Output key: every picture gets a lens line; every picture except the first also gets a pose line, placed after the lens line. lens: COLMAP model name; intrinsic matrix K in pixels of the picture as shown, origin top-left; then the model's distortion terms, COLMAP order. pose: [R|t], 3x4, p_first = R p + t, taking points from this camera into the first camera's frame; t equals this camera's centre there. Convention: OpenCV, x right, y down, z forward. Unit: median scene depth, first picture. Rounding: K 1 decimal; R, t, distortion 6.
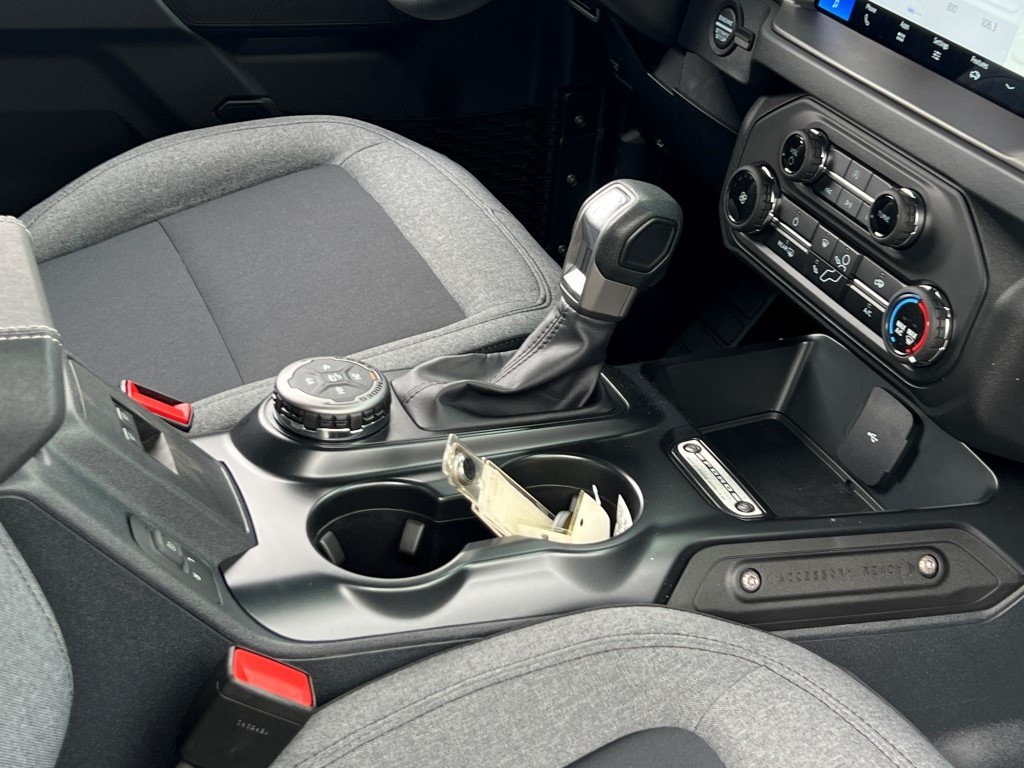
lens RADIAL K [[1479.1, 0, 541.6], [0, 1479.1, 376.3], [0, 0, 1]] dist [0.103690, 0.000000]
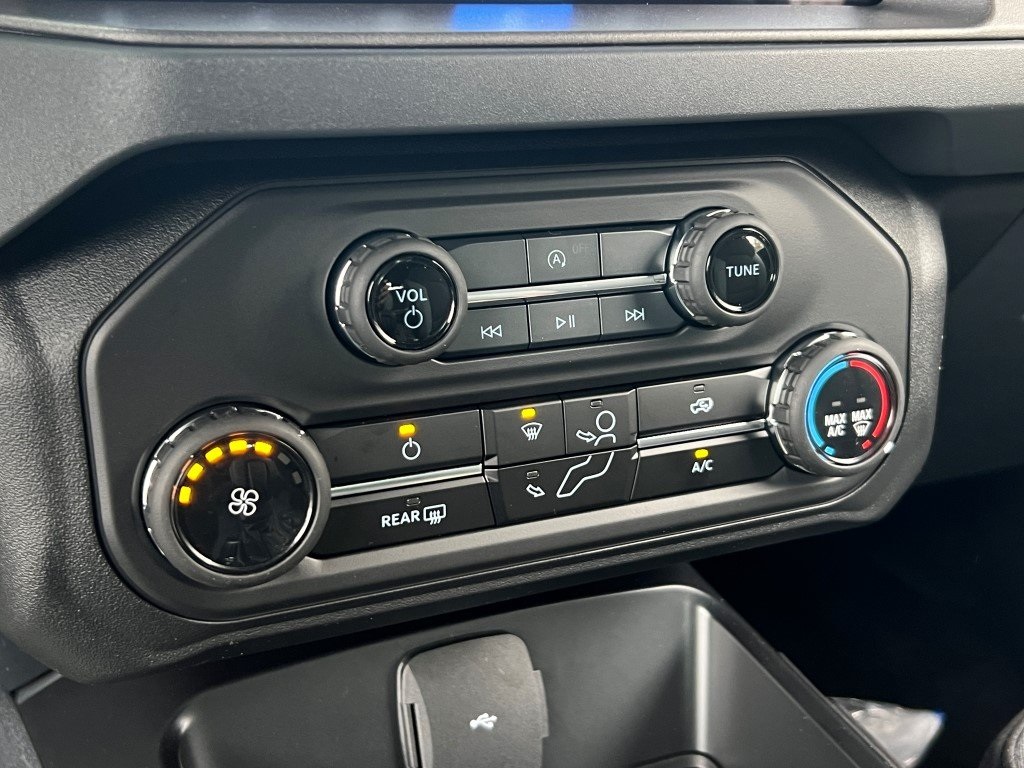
lens RADIAL K [[1164.0, 0, 511.1], [0, 1164.0, 381.7], [0, 0, 1]] dist [0.051955, 0.000000]
pose [[-0.029249, -0.424364, 0.905019, -0.131176], [0.452693, 0.801608, 0.390505, -0.251674], [-0.891187, 0.421117, 0.168660, 0.964447]]
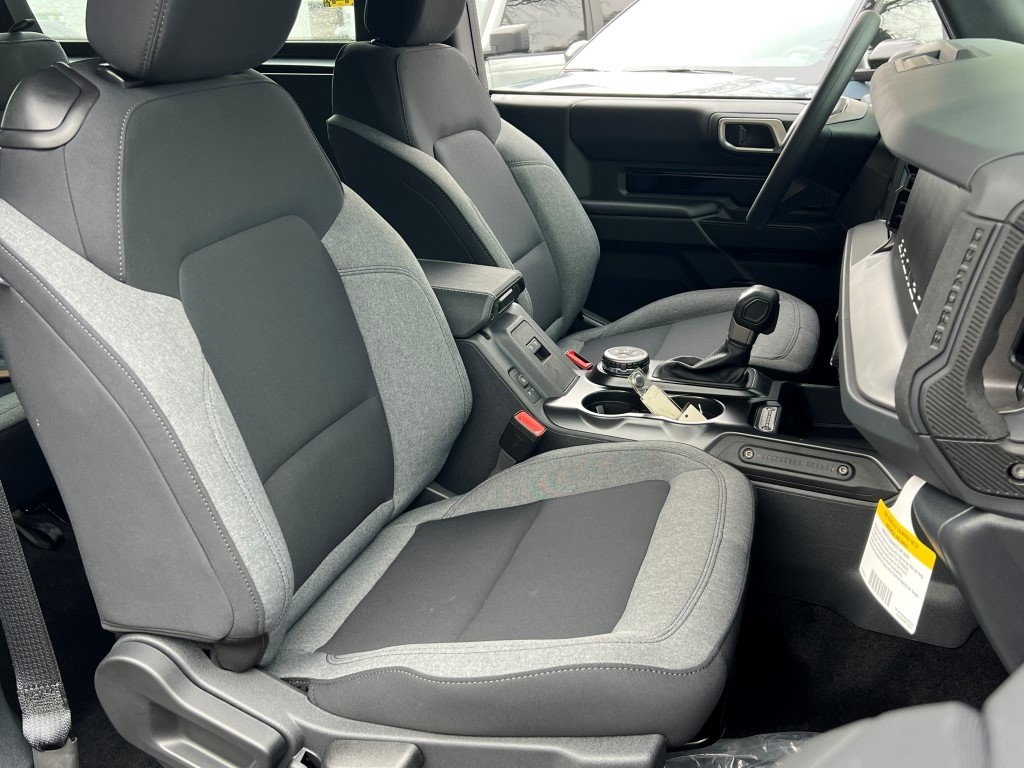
lens RADIAL K [[983.2, 0, 515.0], [0, 983.2, 378.2], [0, 0, 1]] dist [0.068794, 0.000000]
pose [[0.747392, 0.125596, -0.652403, 0.826094], [-0.234250, 0.968723, -0.081865, 0.229114], [0.621717, 0.214011, 0.753437, -0.363854]]
